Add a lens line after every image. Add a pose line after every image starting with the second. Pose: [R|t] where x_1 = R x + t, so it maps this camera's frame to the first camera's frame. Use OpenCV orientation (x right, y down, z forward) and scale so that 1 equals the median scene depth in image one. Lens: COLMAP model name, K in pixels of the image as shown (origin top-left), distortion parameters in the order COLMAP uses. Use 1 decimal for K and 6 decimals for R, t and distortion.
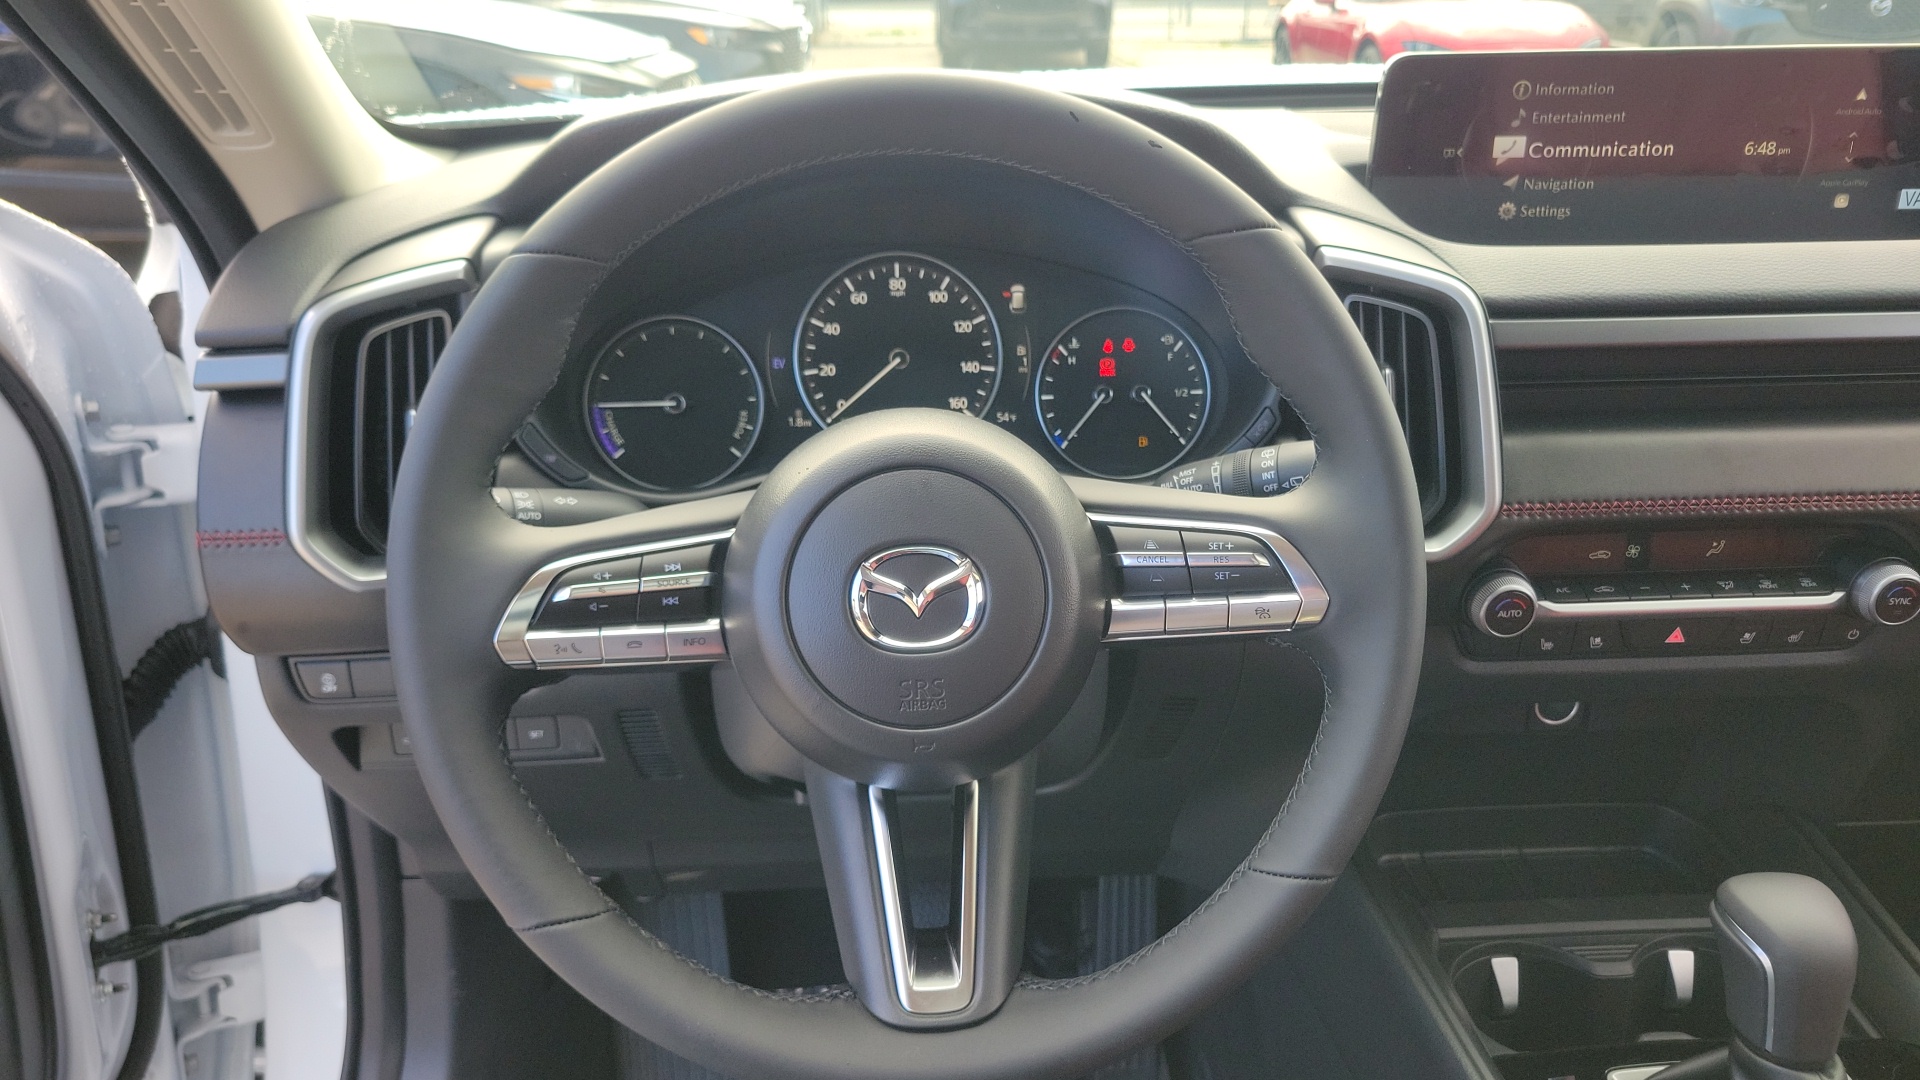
lens RADIAL K [[1435.4, 0, 965.2], [0, 1435.4, 547.6], [0, 0, 1]] dist [0.020977, -0.005149]
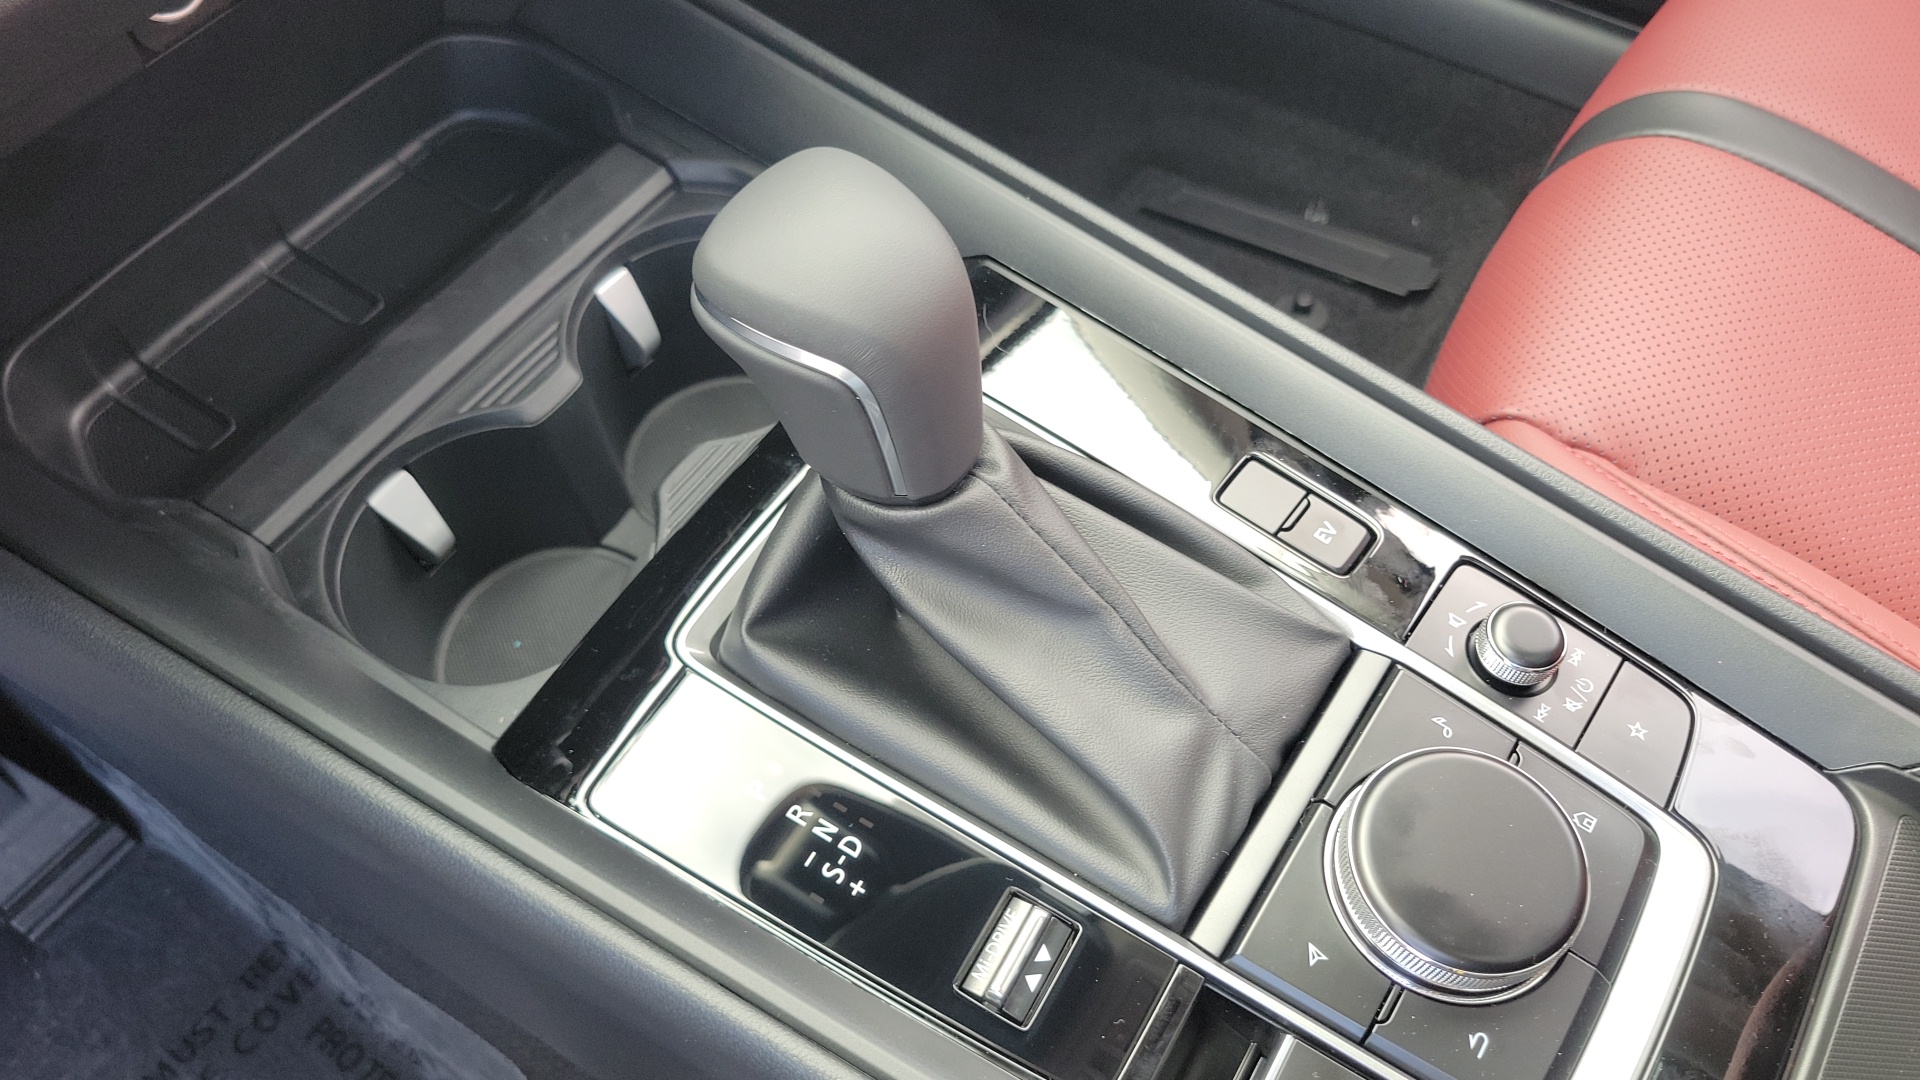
lens RADIAL K [[1479.5, 0, 932.6], [0, 1479.5, 538.8], [0, 0, 1]] dist [-0.001611, 0.005318]
pose [[0.605068, -0.665626, 0.436847, 0.254929], [0.308660, 0.701882, 0.641943, 0.010049], [-0.733909, -0.253582, 0.630138, 0.523441]]
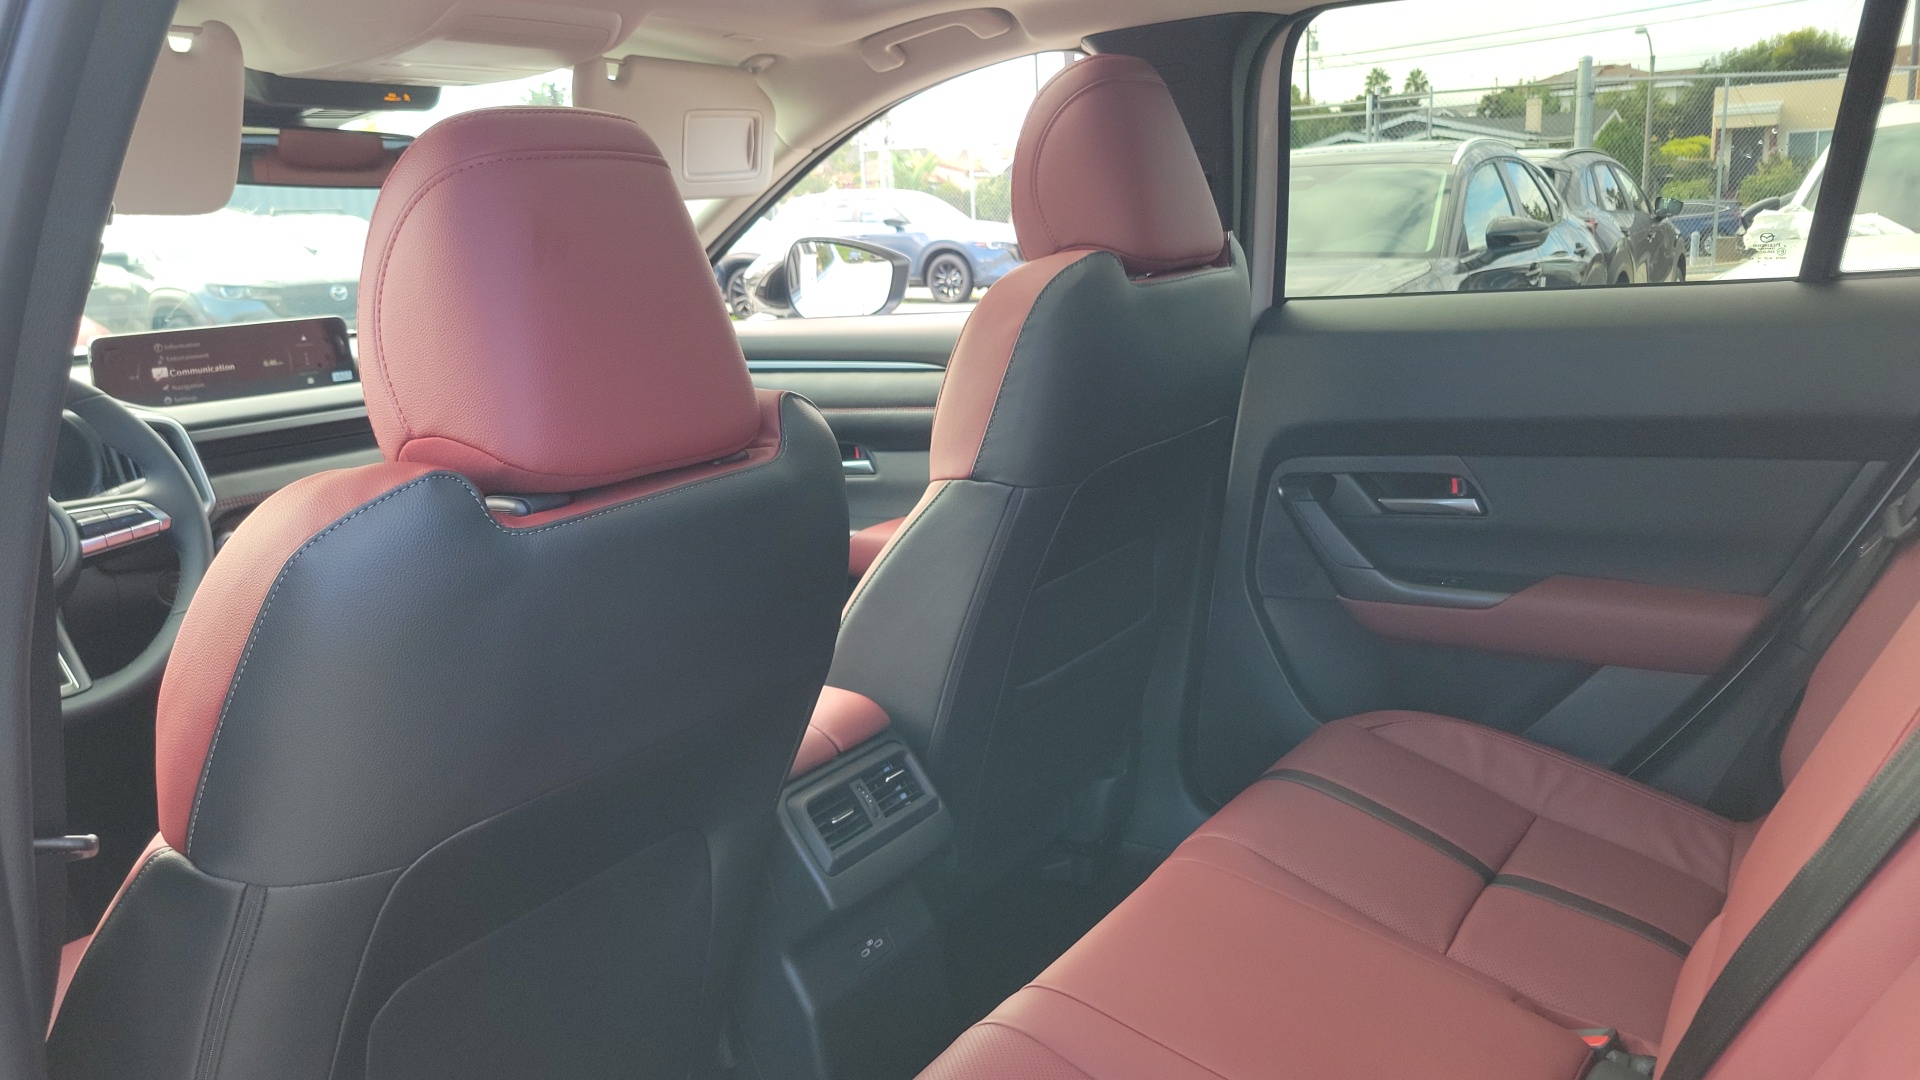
lens RADIAL K [[1435.3, 0, 991.7], [0, 1435.3, 532.7], [0, 0, 1]] dist [0.008437, -0.001620]
pose [[0.580206, -0.190214, 0.791947, -0.707123], [0.338356, 0.940762, -0.021934, 0.452117], [-0.740861, 0.280687, 0.610196, -1.277926]]
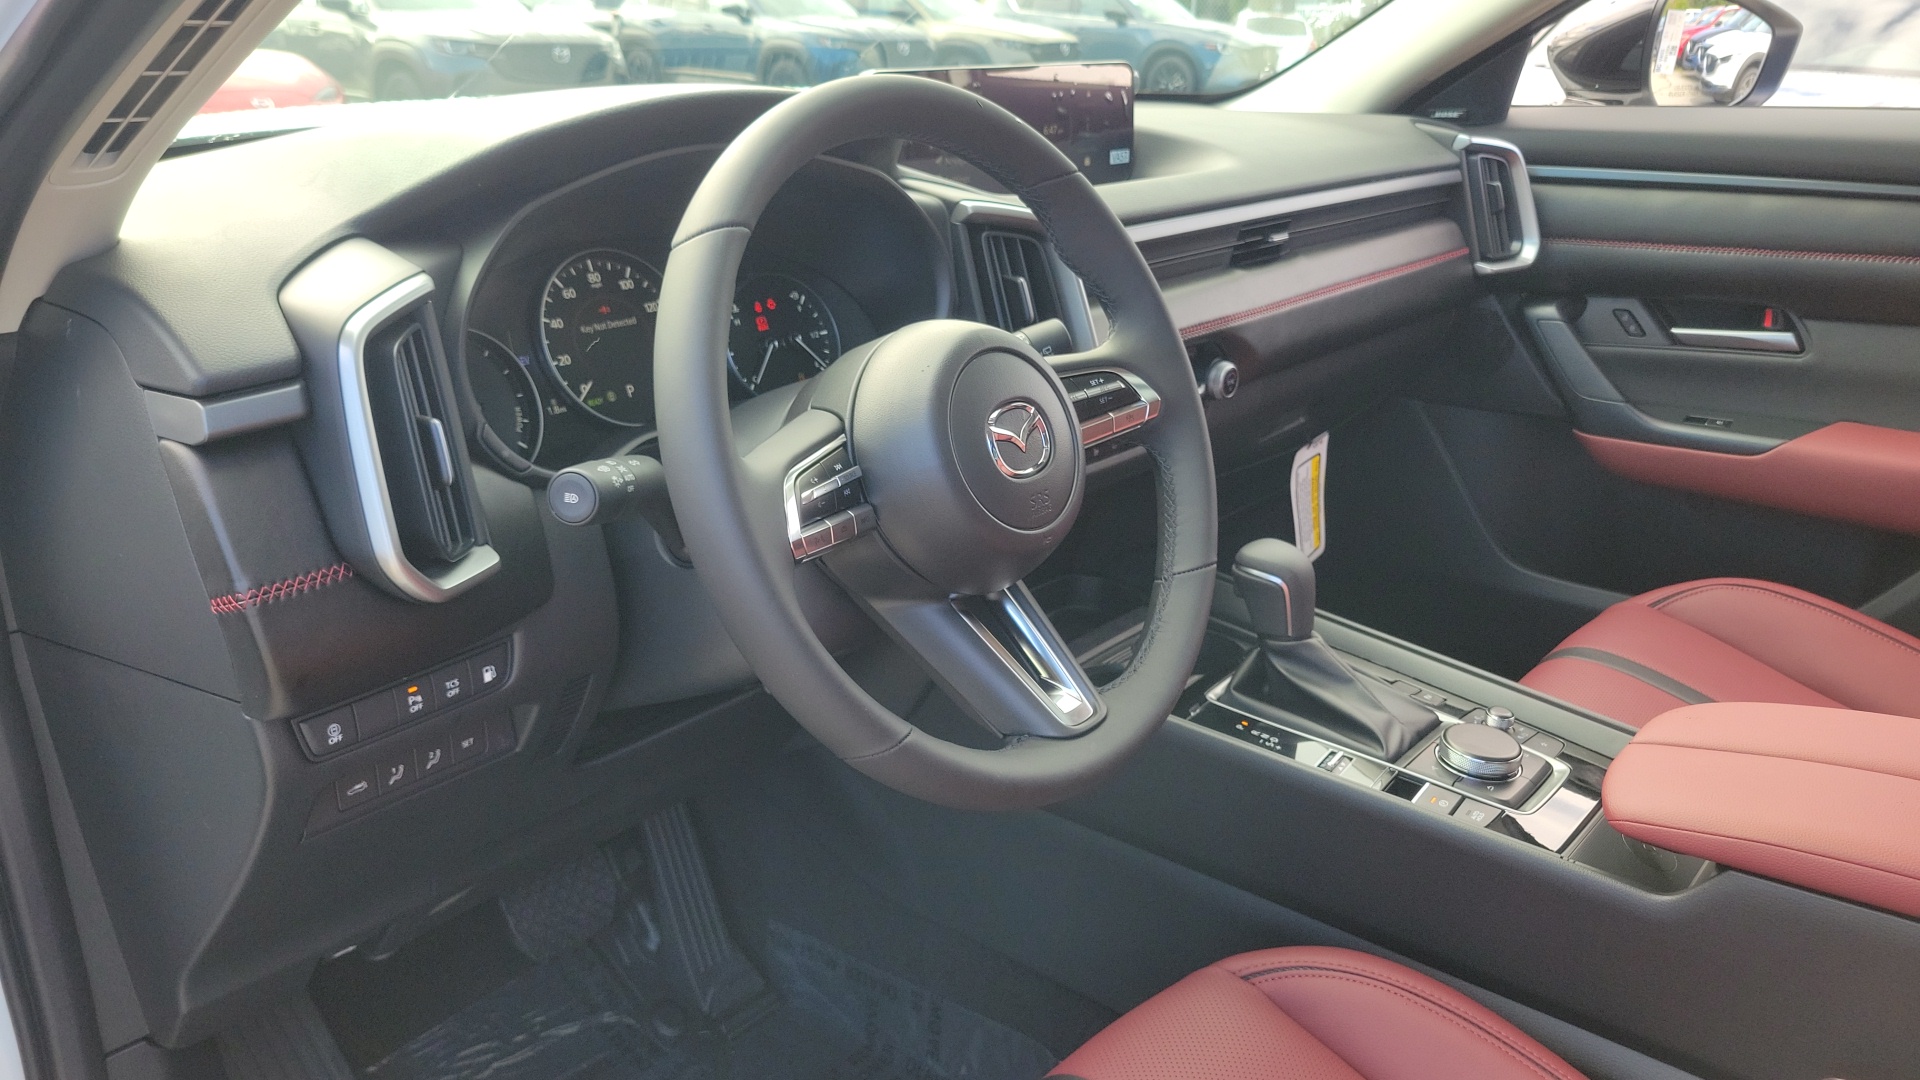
lens RADIAL K [[1434.9, 0, 957.5], [0, 1434.9, 538.5], [0, 0, 1]] dist [0.013034, 0.000020]
pose [[0.685865, -0.237616, 0.687843, -0.704064], [0.259476, 0.962917, 0.073911, 0.005569], [-0.679898, 0.127786, 0.722087, 0.014034]]
